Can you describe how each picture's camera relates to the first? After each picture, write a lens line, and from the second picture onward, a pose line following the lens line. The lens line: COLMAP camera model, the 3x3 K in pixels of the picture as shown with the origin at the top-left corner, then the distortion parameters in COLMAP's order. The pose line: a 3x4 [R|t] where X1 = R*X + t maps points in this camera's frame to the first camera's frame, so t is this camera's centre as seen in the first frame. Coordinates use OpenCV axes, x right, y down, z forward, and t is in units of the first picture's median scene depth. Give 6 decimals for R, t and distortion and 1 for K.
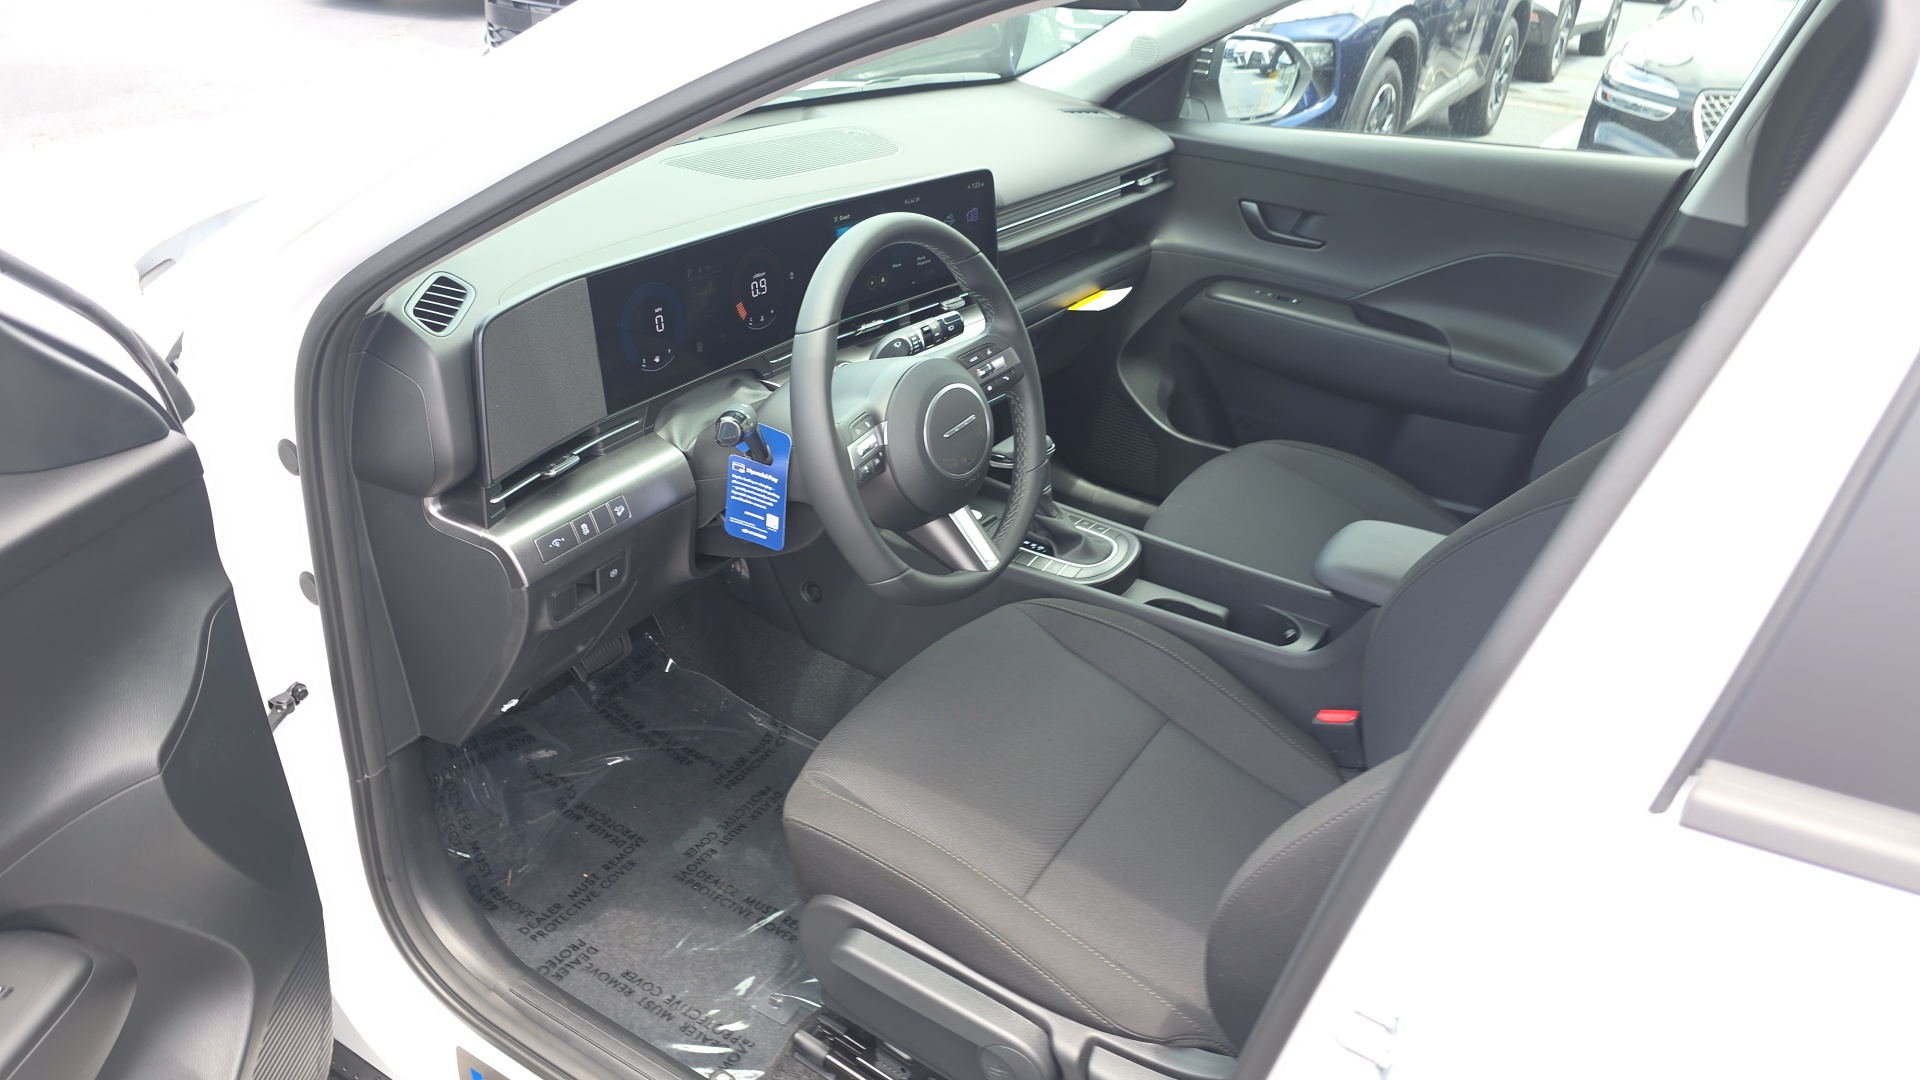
lens RADIAL K [[1257.5, 0, 958.5], [0, 1257.5, 527.9], [0, 0, 1]] dist [0.040951, -0.001765]
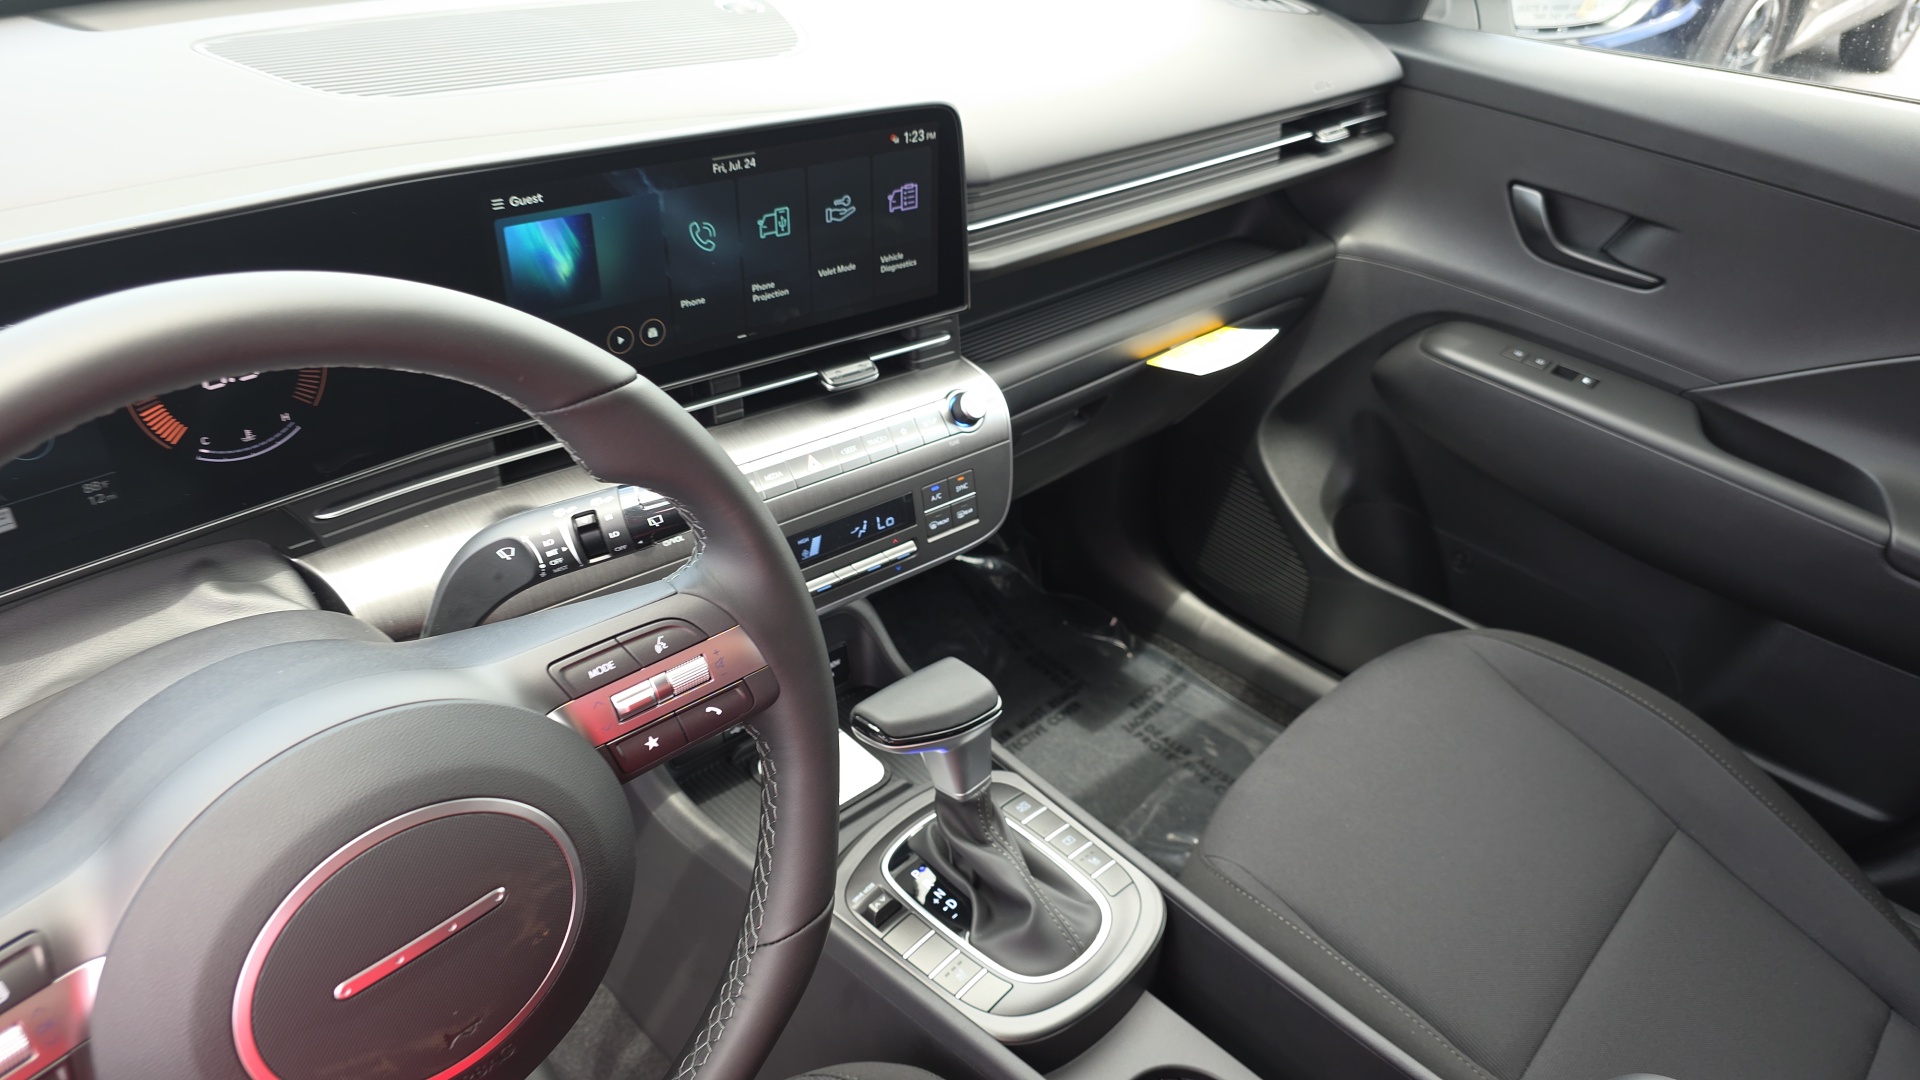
lens RADIAL K [[1300.2, 0, 962.2], [0, 1300.2, 546.8], [0, 0, 1]] dist [0.033324, -0.044372]
pose [[0.978623, 0.132999, -0.156873, 0.103096], [-0.118718, 0.988161, 0.097176, -0.134482], [0.167940, -0.076475, 0.982826, 0.405132]]
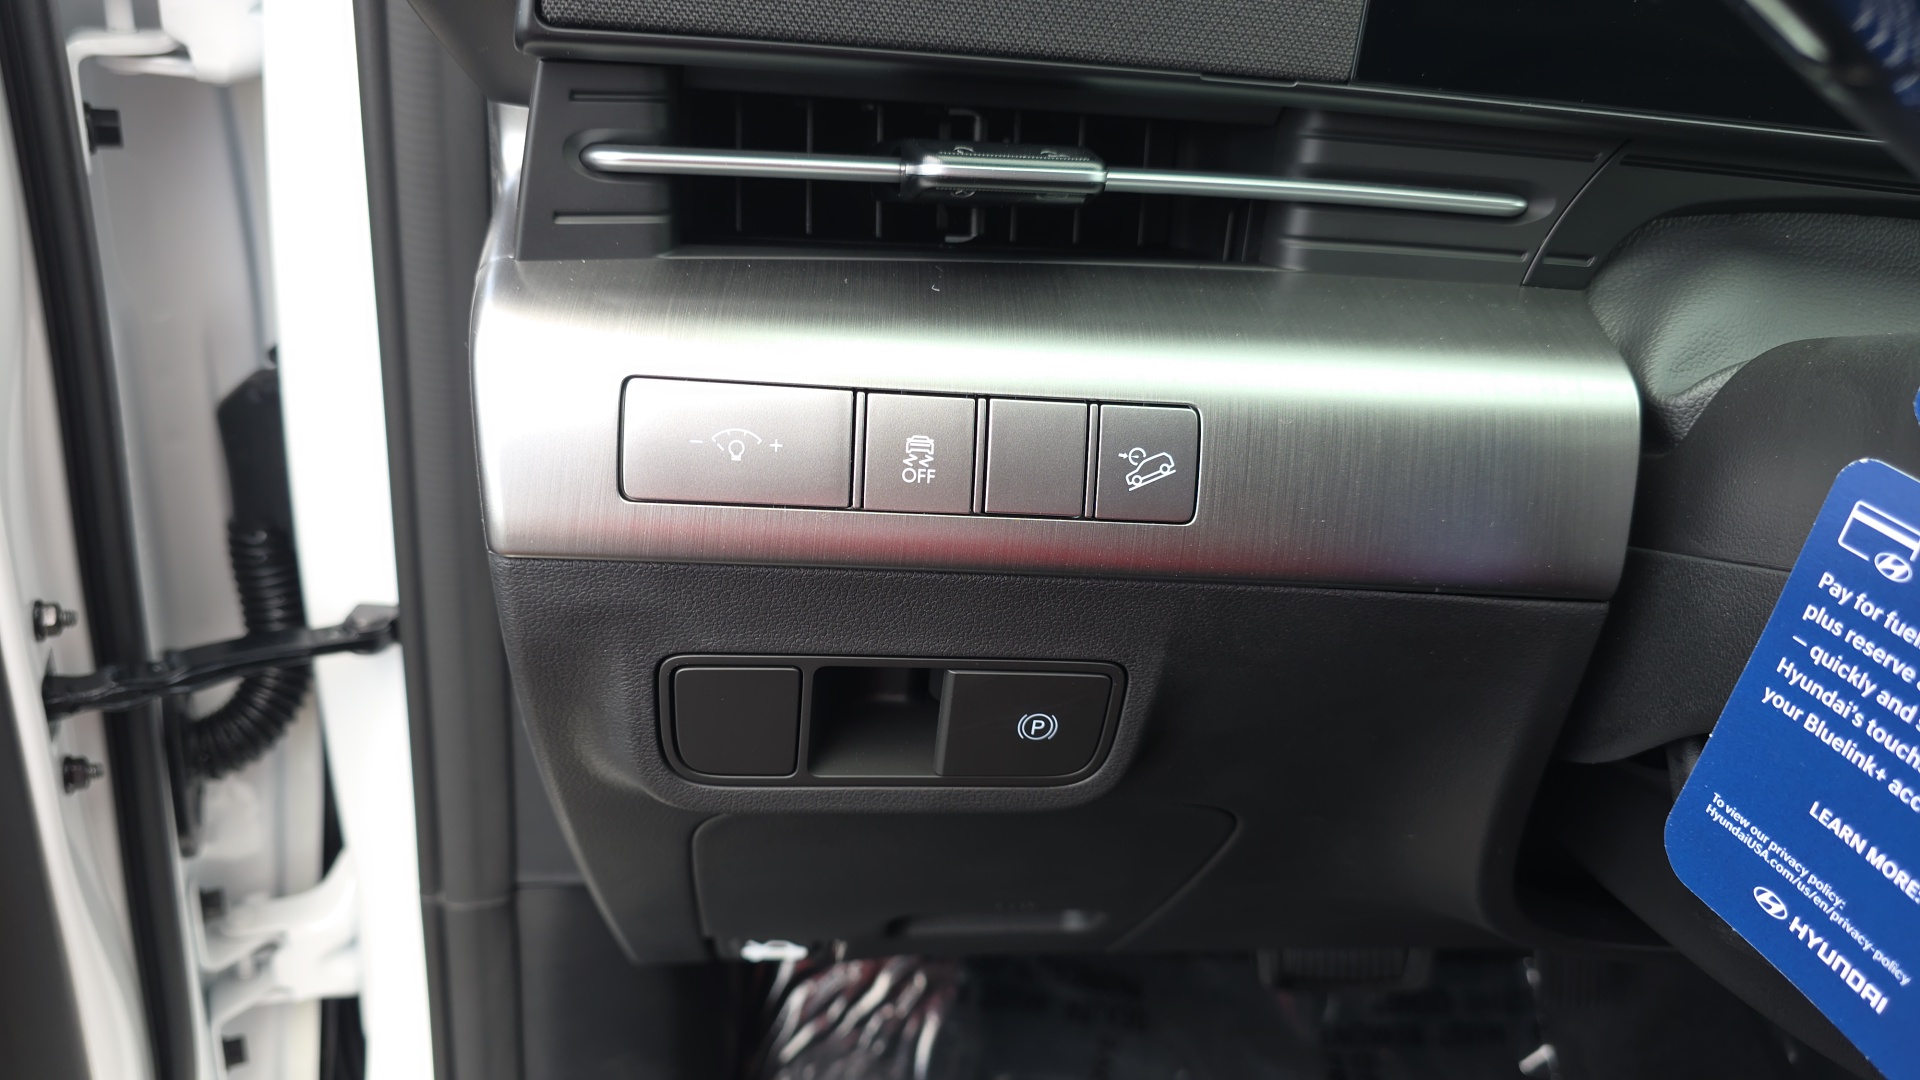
lens RADIAL K [[1345.5, 0, 958.7], [0, 1345.5, 535.3], [0, 0, 1]] dist [0.078559, -0.152159]
pose [[0.556021, 0.365898, -0.746296, -0.067088], [-0.441253, 0.890857, 0.108023, -0.009006], [0.704369, 0.269242, 0.656790, 0.483051]]
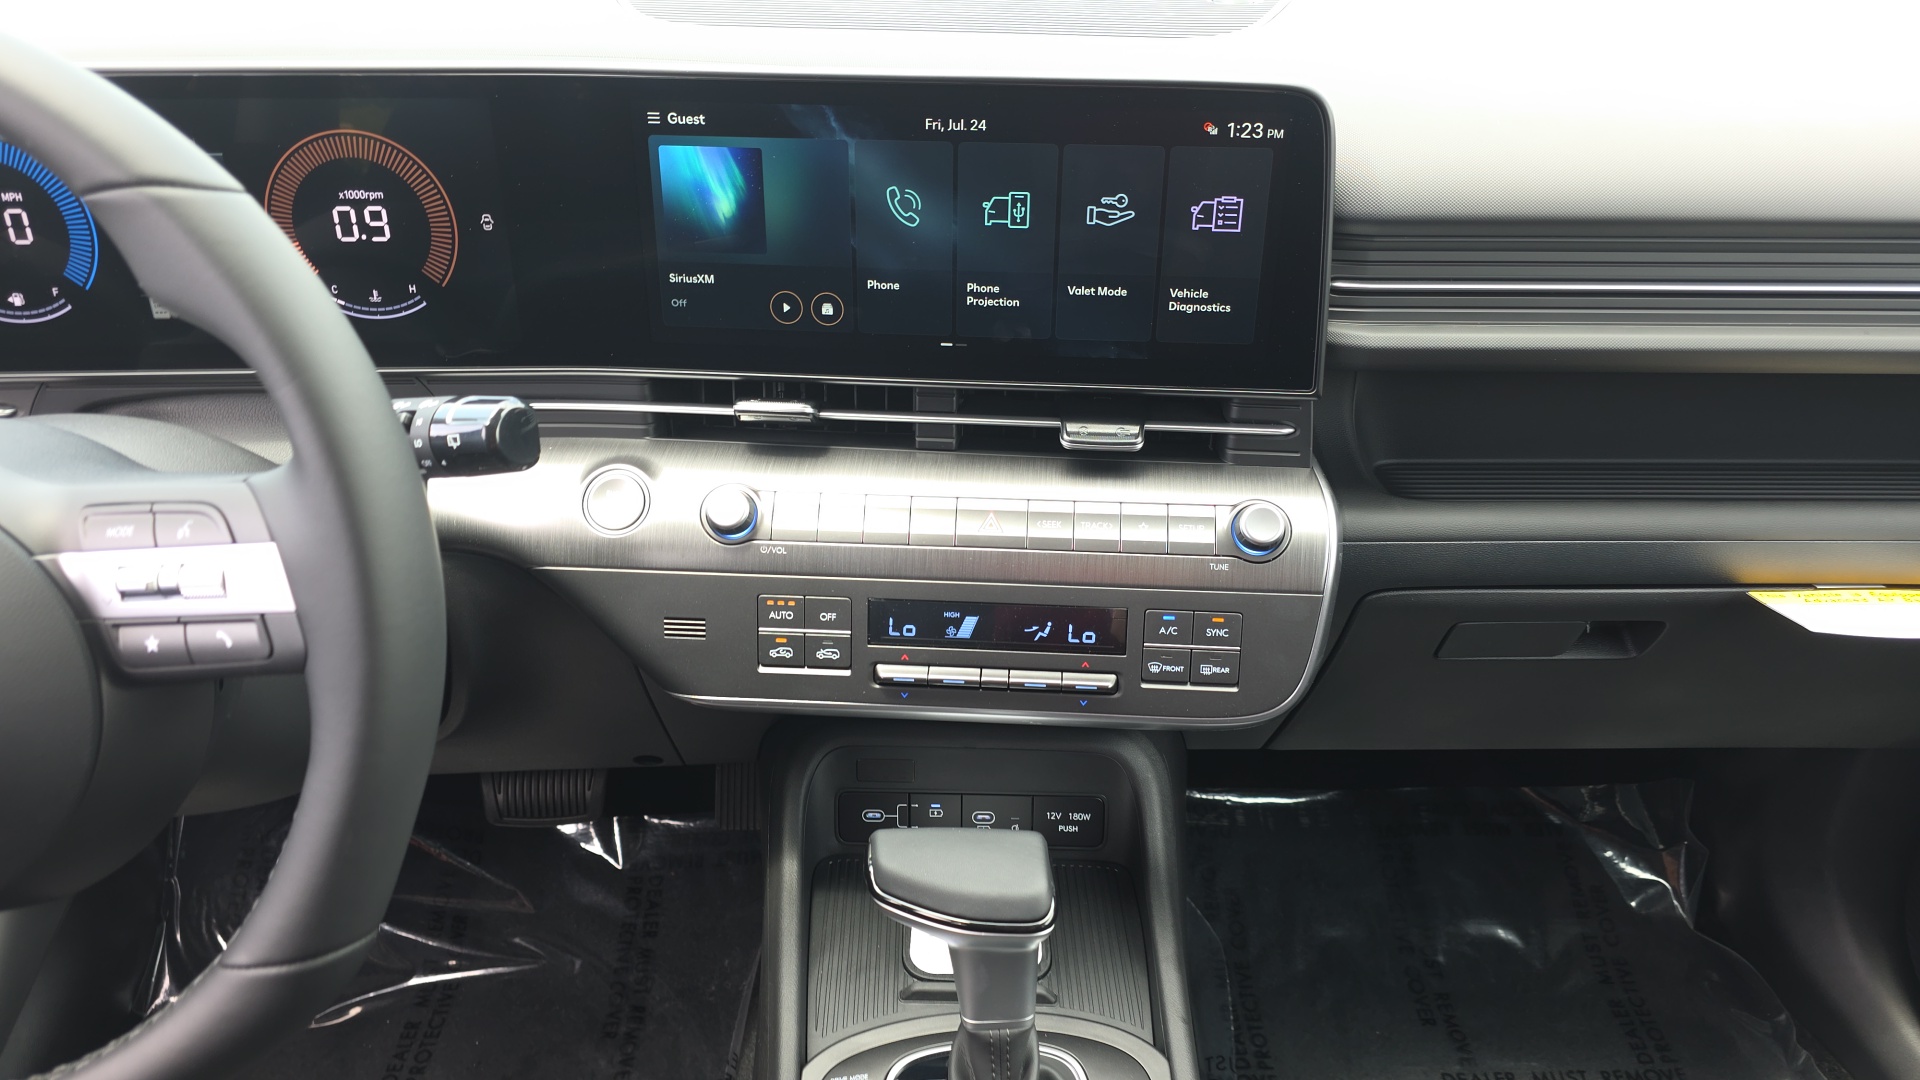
lens RADIAL K [[1292.9, 0, 966.7], [0, 1292.9, 565.2], [0, 0, 1]] dist [0.051256, -0.062724]
pose [[0.551702, 0.364906, -0.749979, 0.222135], [-0.367629, 0.913540, 0.174051, -0.157752], [0.748648, 0.179690, 0.638152, 0.590939]]
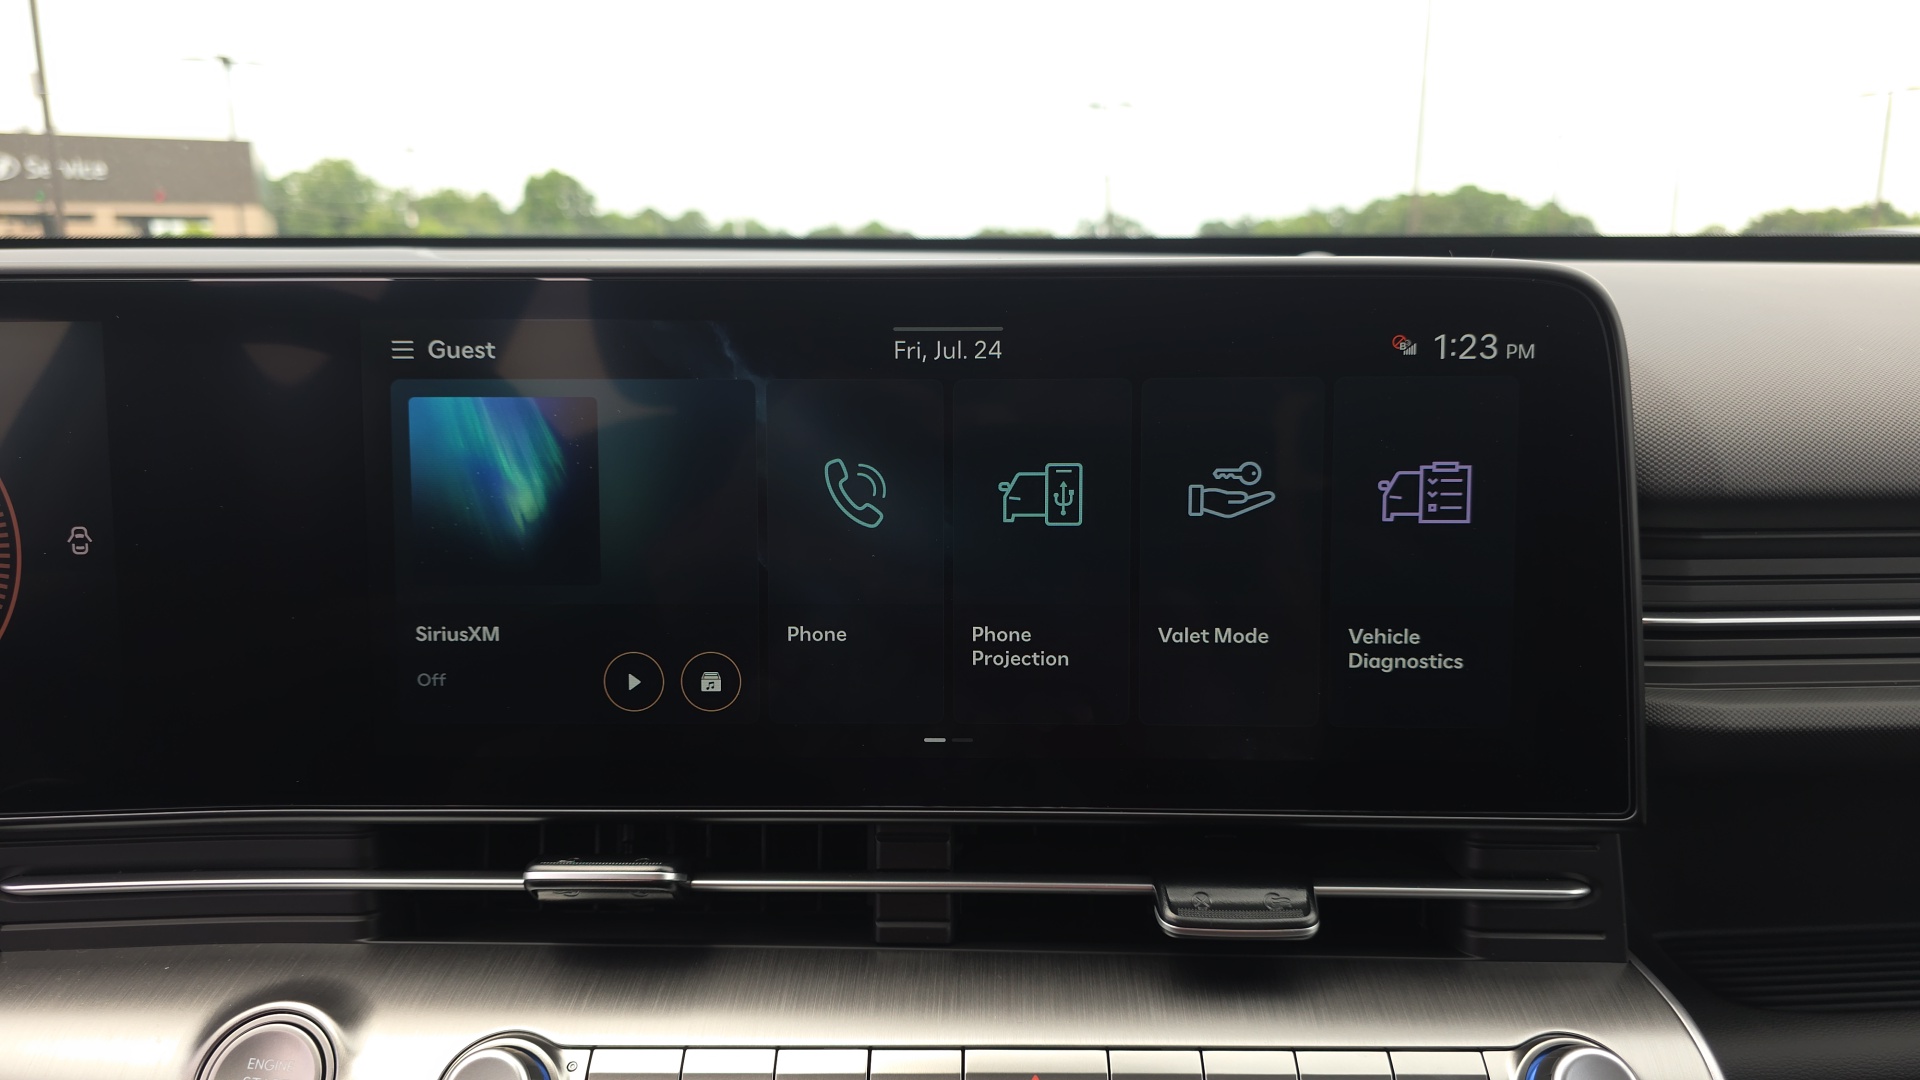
lens RADIAL K [[1345.5, 0, 958.7], [0, 1345.5, 535.3], [0, 0, 1]] dist [0.078559, -0.152159]
pose [[0.593968, 0.074899, -0.800995, 0.107549], [-0.343850, 0.923765, -0.168599, -0.146903], [0.727303, 0.375564, 0.574441, 0.667643]]
